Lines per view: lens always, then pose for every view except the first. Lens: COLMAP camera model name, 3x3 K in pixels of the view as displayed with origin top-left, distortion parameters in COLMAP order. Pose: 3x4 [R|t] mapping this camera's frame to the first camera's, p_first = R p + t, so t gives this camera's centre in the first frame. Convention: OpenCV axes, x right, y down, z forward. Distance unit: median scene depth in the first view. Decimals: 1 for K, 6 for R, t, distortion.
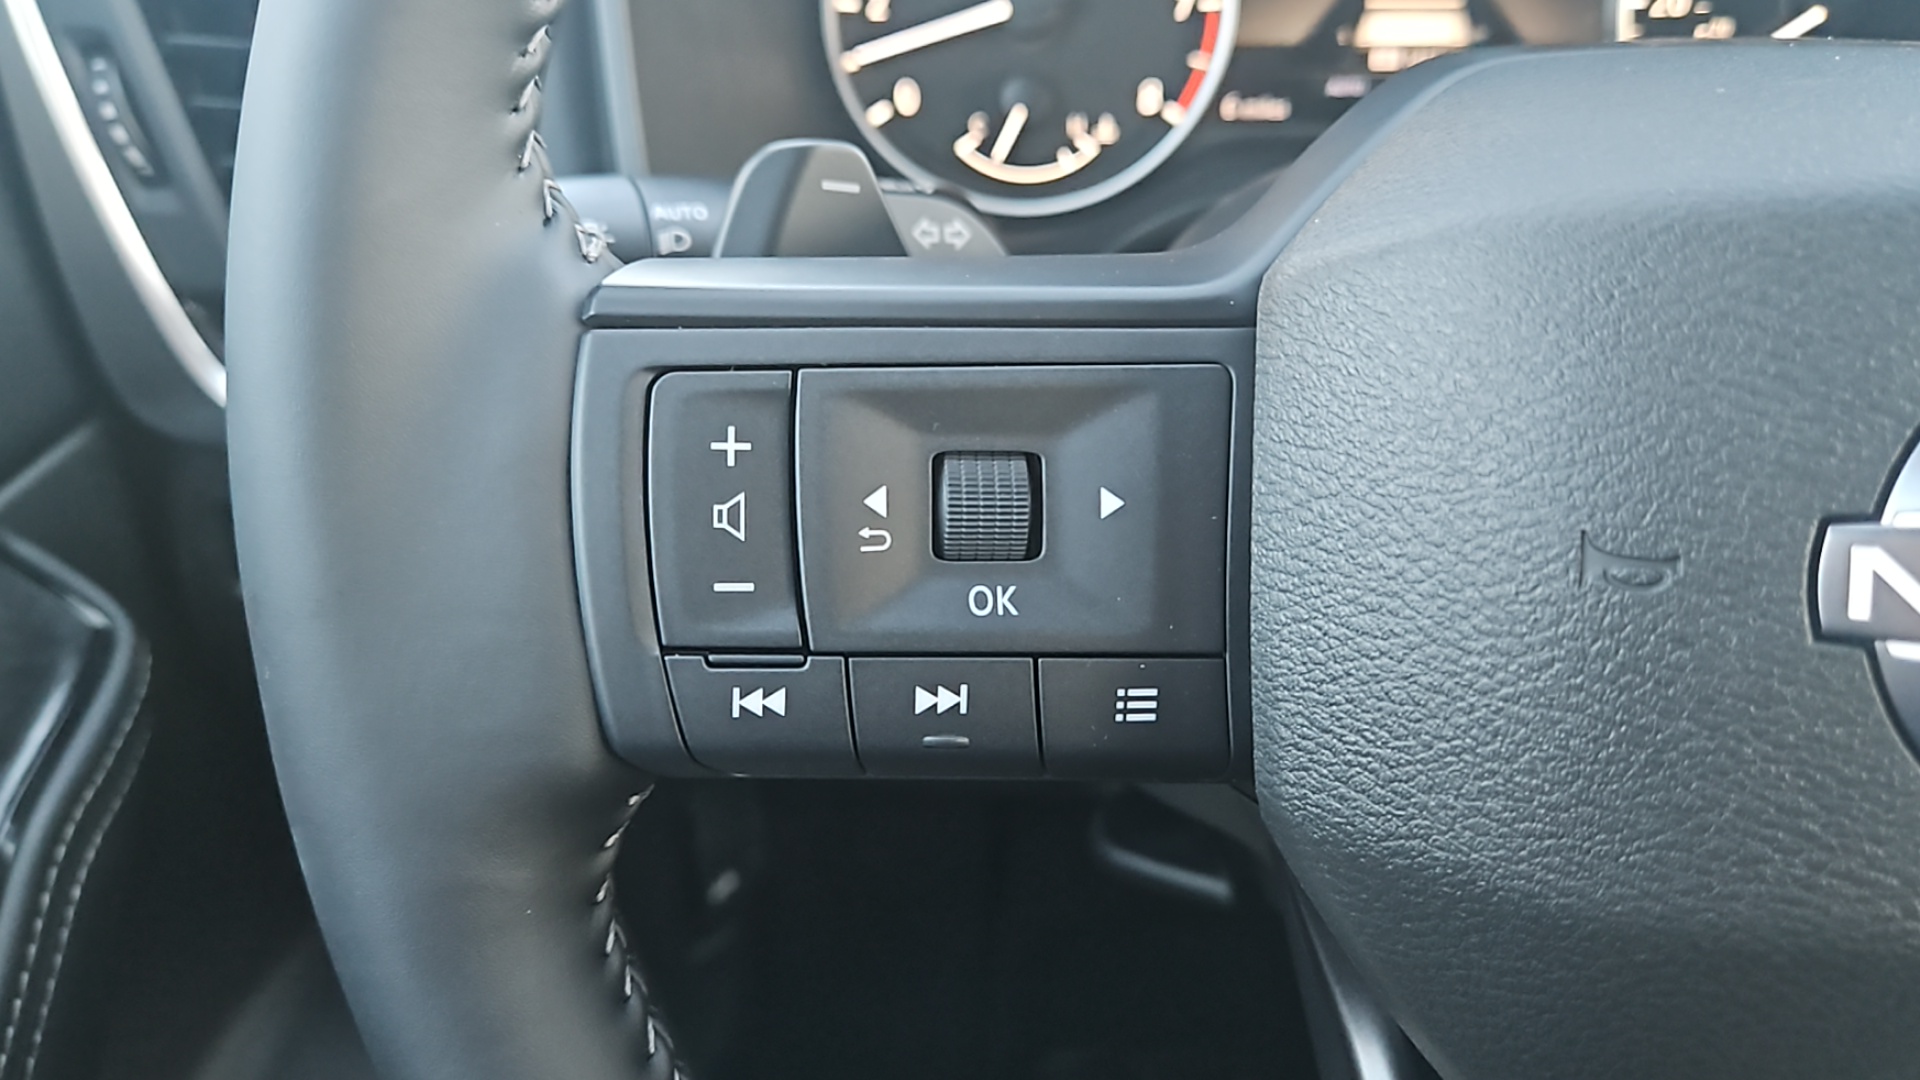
lens RADIAL K [[1468.9, 0, 951.6], [0, 1468.9, 535.7], [0, 0, 1]] dist [0.046775, -0.060916]
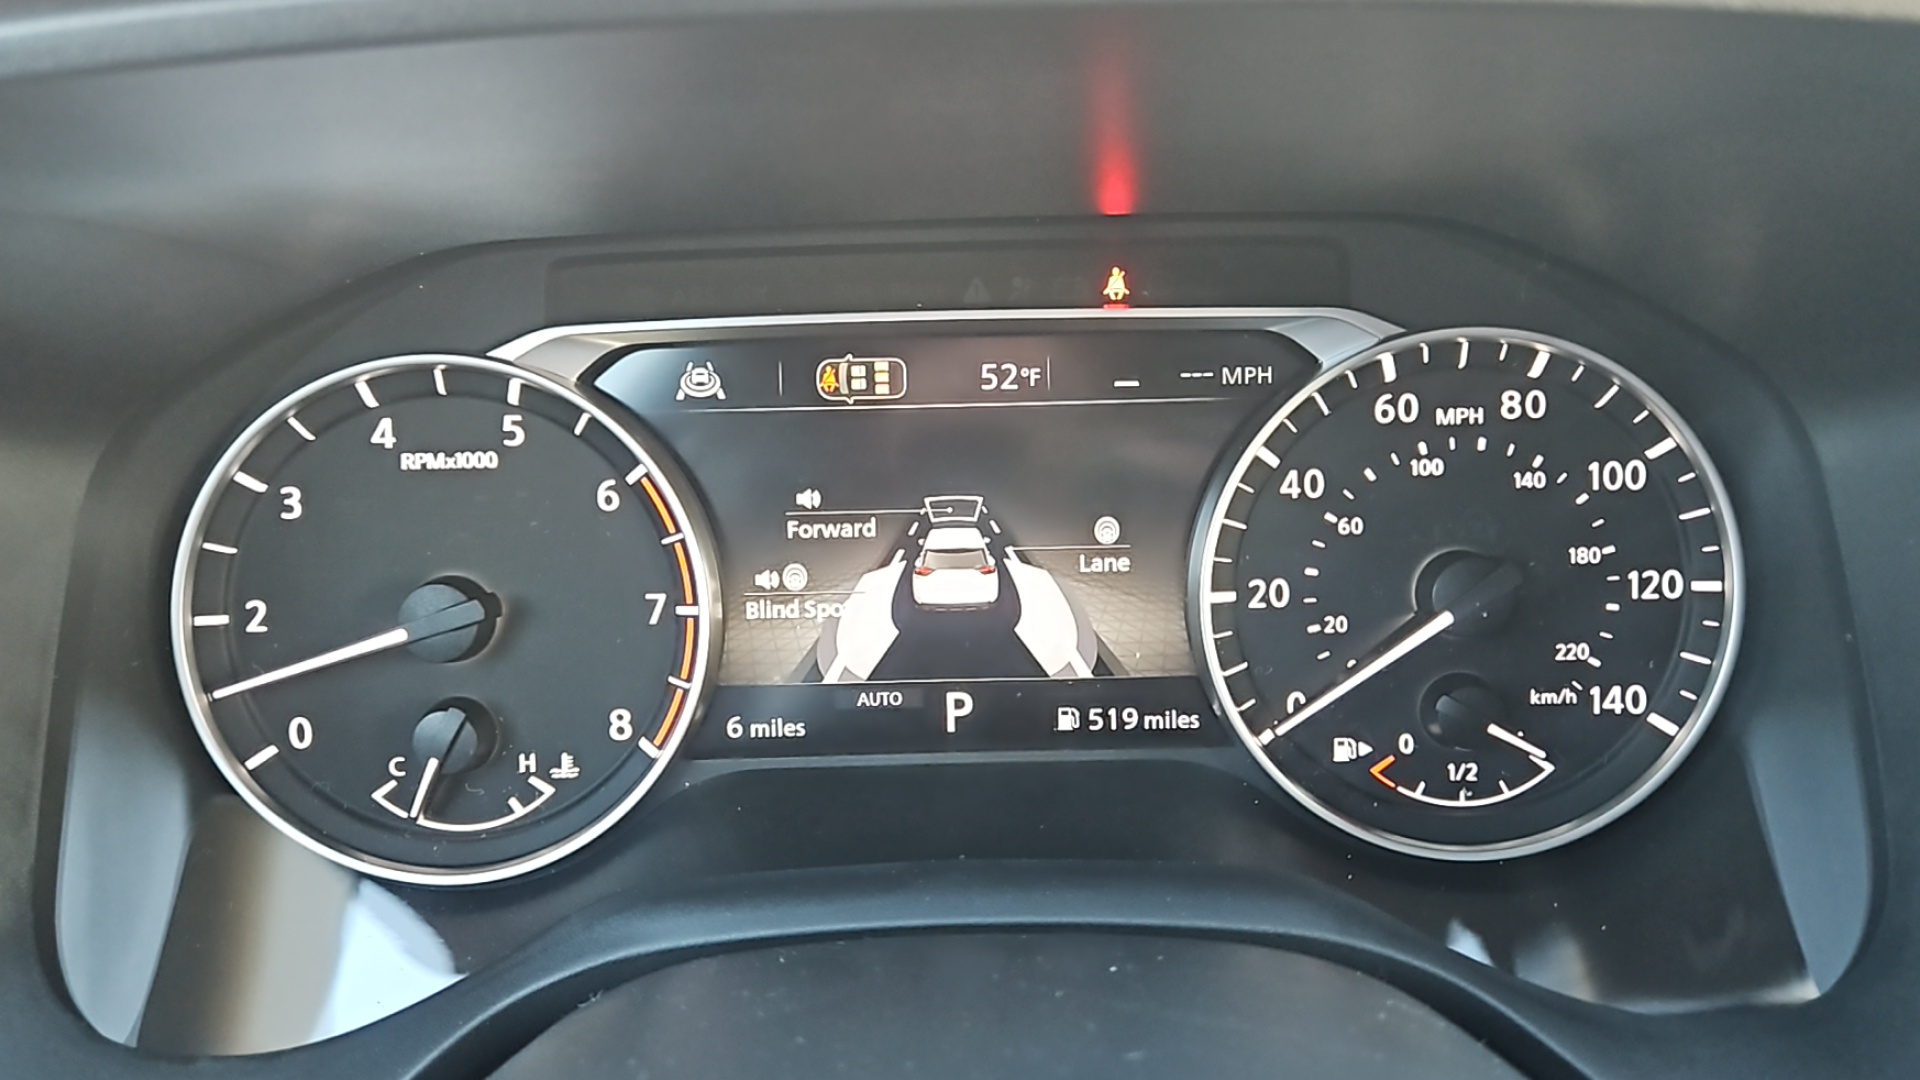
lens RADIAL K [[1468.9, 0, 951.6], [0, 1468.9, 535.7], [0, 0, 1]] dist [0.046775, -0.060916]
pose [[0.998442, -0.028479, 0.047985, 0.666677], [0.036205, 0.984995, -0.168742, -0.631123], [-0.042459, 0.170216, 0.984492, 0.537638]]
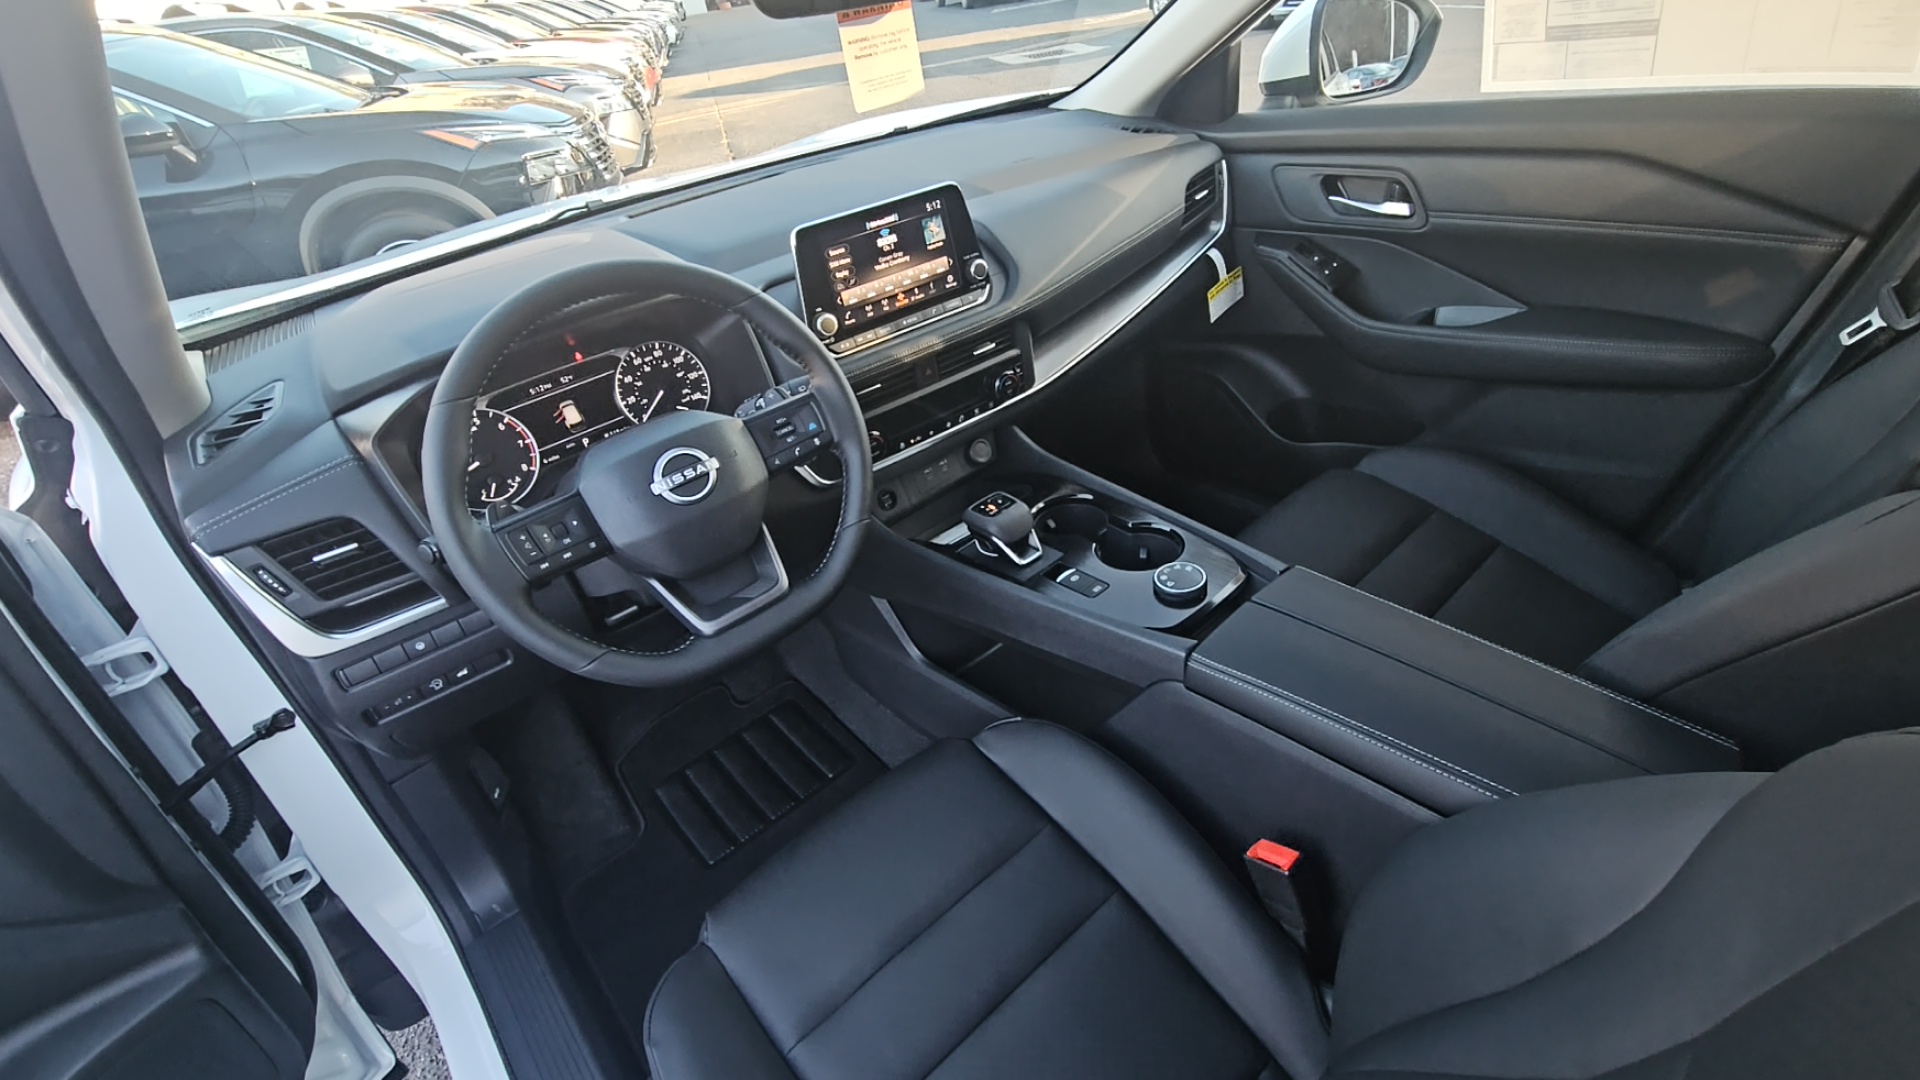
lens RADIAL K [[854.4, 0, 956.0], [0, 854.4, 535.7], [0, 0, 1]] dist [0.017905, -0.013247]
pose [[0.712629, -0.449711, 0.538441, -0.888760], [0.499113, 0.864363, 0.061346, 0.733989], [-0.492997, 0.225026, 0.840427, -3.600624]]
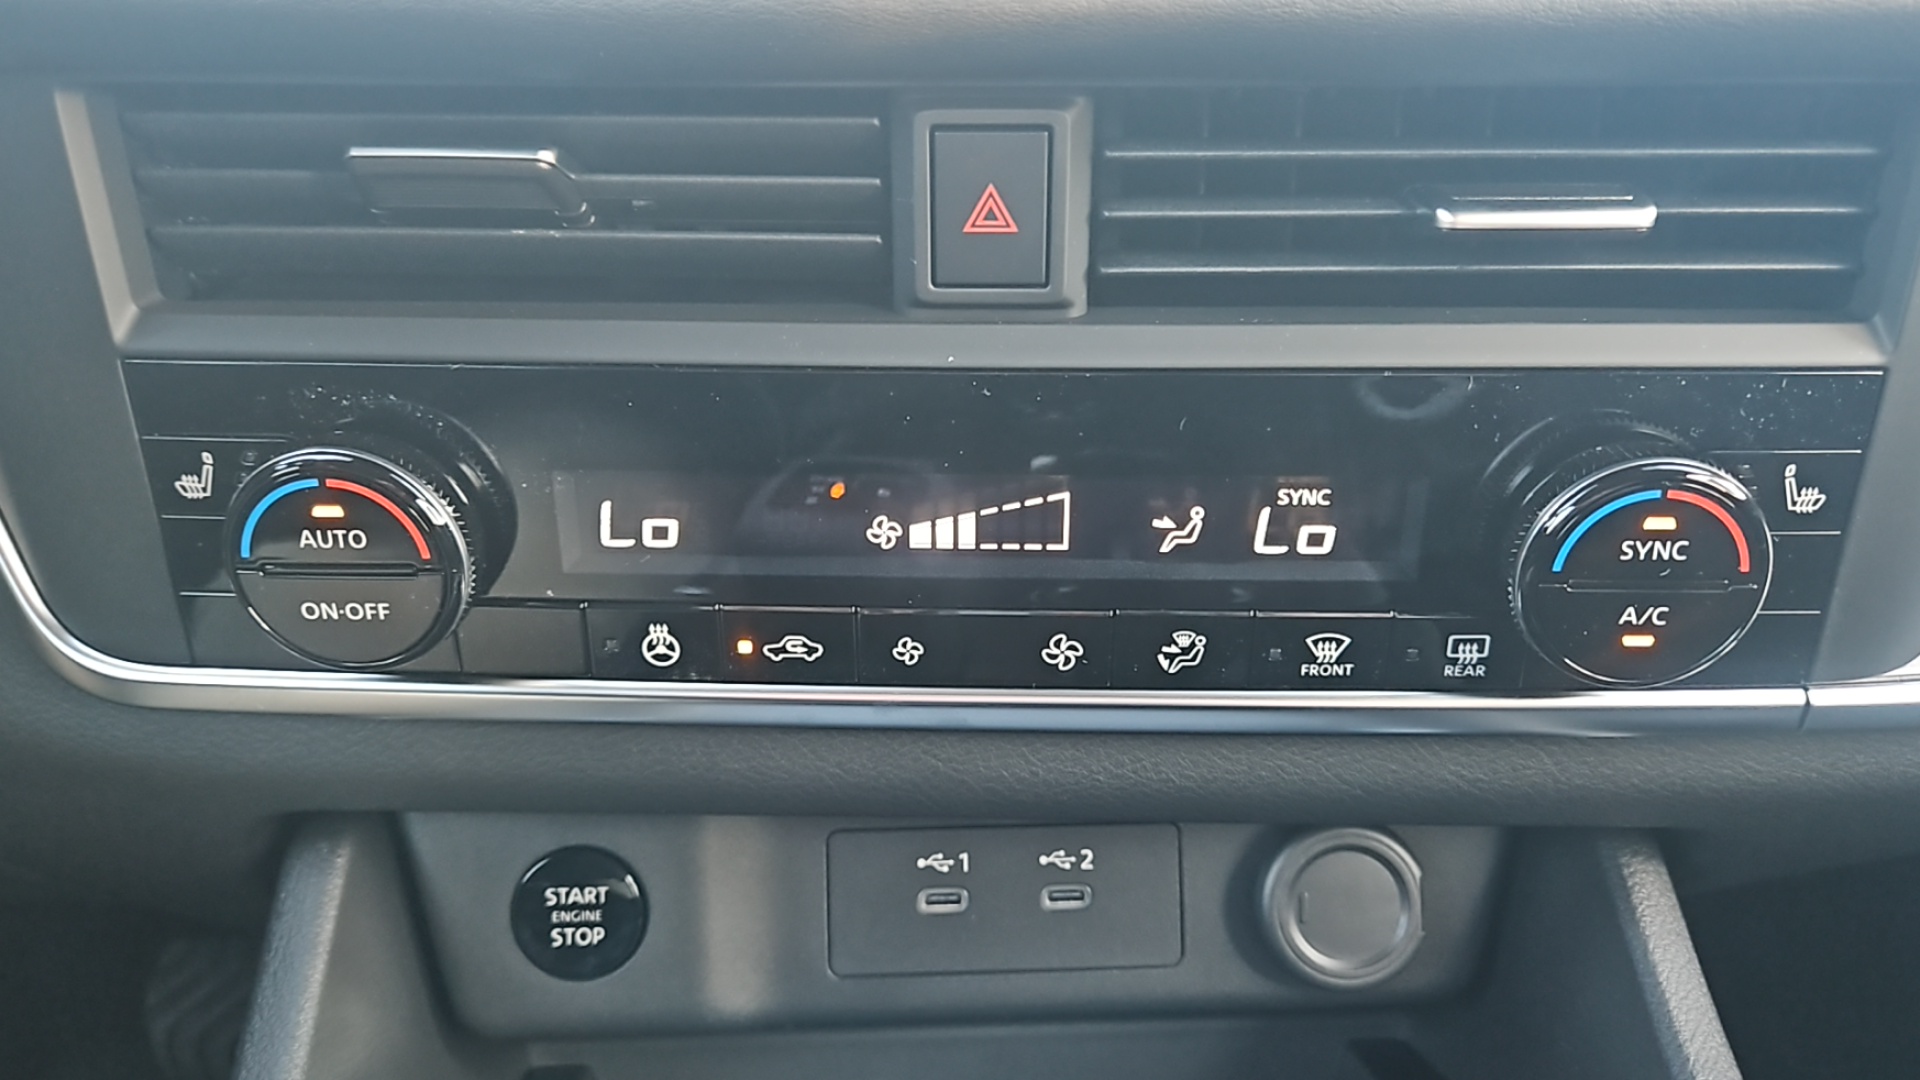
lens RADIAL K [[1468.9, 0, 951.6], [0, 1468.9, 535.7], [0, 0, 1]] dist [0.046775, -0.060916]
pose [[0.996134, -0.022460, 0.084933, 2.878452], [0.039328, 0.978492, -0.202499, 0.556954], [-0.078558, 0.205056, 0.975592, 0.360819]]
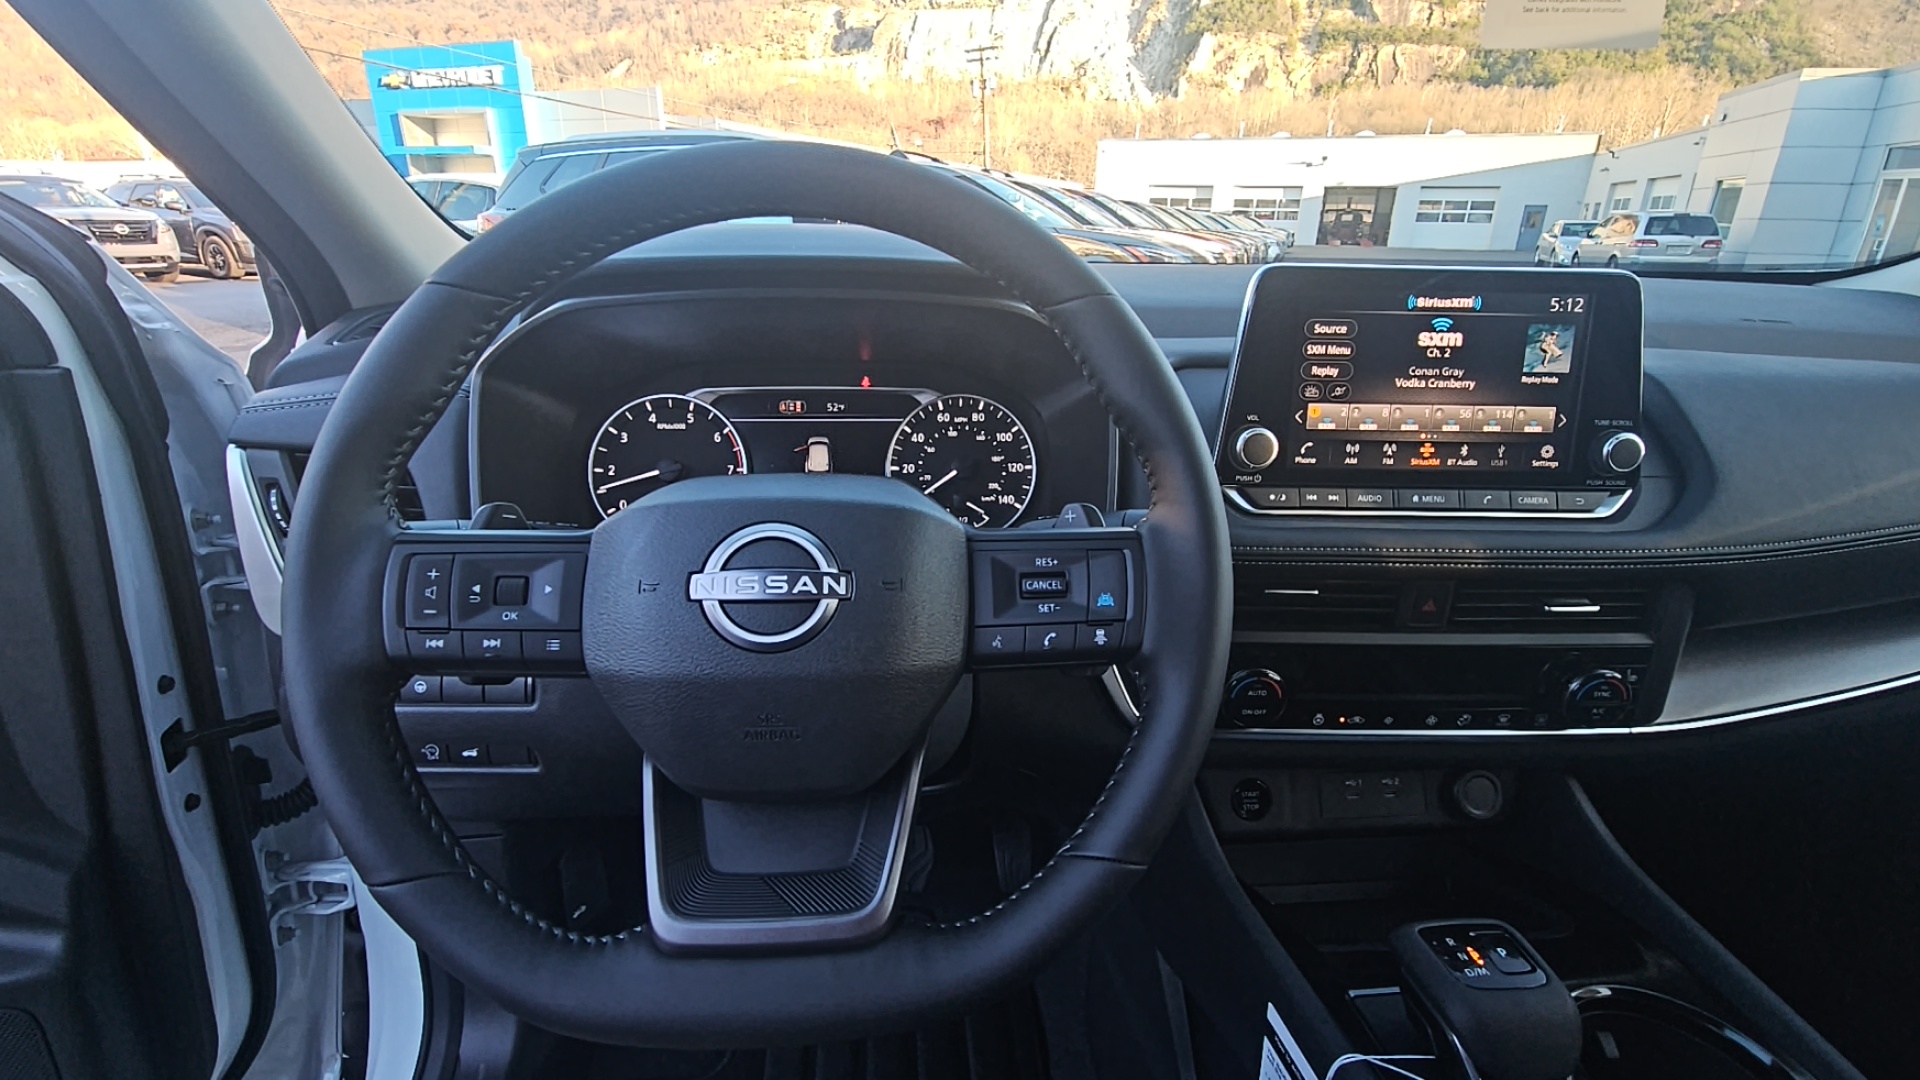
lens RADIAL K [[856.2, 0, 956.7], [0, 856.2, 535.1], [0, 0, 1]] dist [0.011308, -0.008543]
pose [[0.988690, -0.013995, 0.149319, 0.792078], [0.055514, 0.959066, -0.277687, 0.495272], [-0.139321, 0.282836, 0.948996, -1.198011]]
